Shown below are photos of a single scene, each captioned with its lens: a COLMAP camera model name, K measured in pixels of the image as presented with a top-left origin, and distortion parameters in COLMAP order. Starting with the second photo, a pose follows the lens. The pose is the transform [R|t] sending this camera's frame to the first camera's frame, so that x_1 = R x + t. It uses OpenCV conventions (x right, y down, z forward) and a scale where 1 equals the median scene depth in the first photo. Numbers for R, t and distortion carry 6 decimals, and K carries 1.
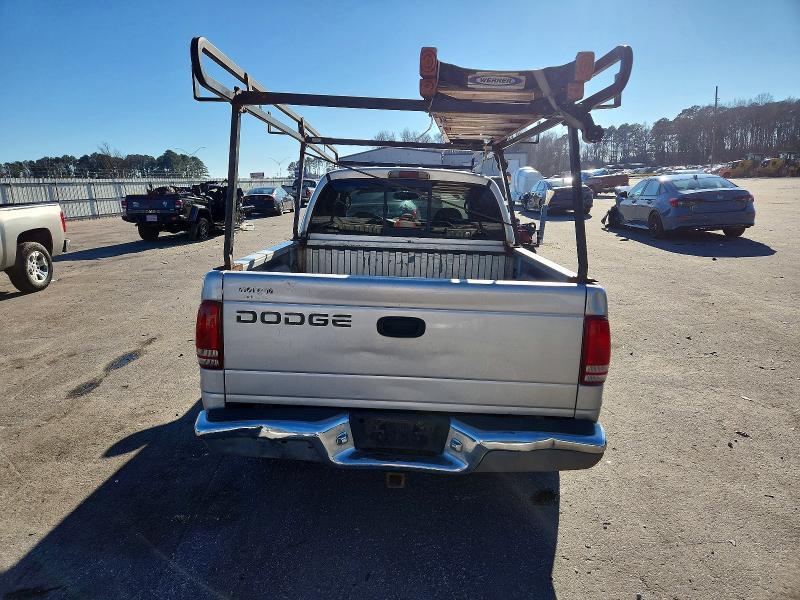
lens RADIAL K [[539.6, 0, 400.0], [0, 539.6, 300.0], [0, 0, 1]] dist [0.033208, -0.002146]
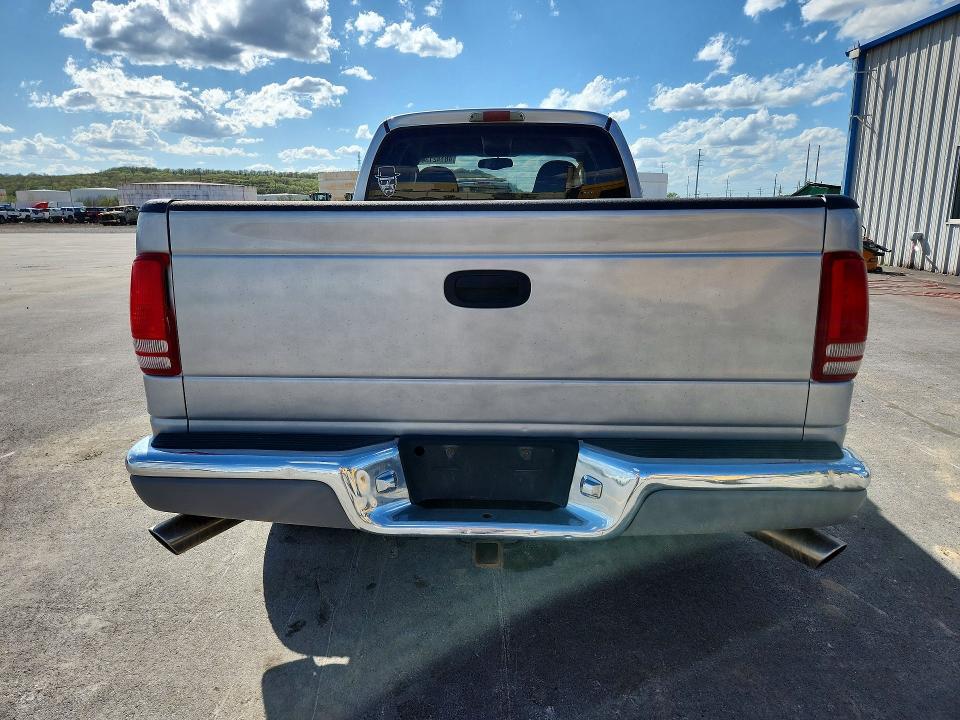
lens RADIAL K [[647.6, 0, 480.0], [0, 647.6, 360.0], [0, 0, 1]] dist [0.033208, -0.002146]
pose [[0.996876, -0.044566, -0.065212, 0.035358], [0.046989, 0.998243, 0.036105, 0.102111], [0.063488, -0.039057, 0.997218, 0.330945]]
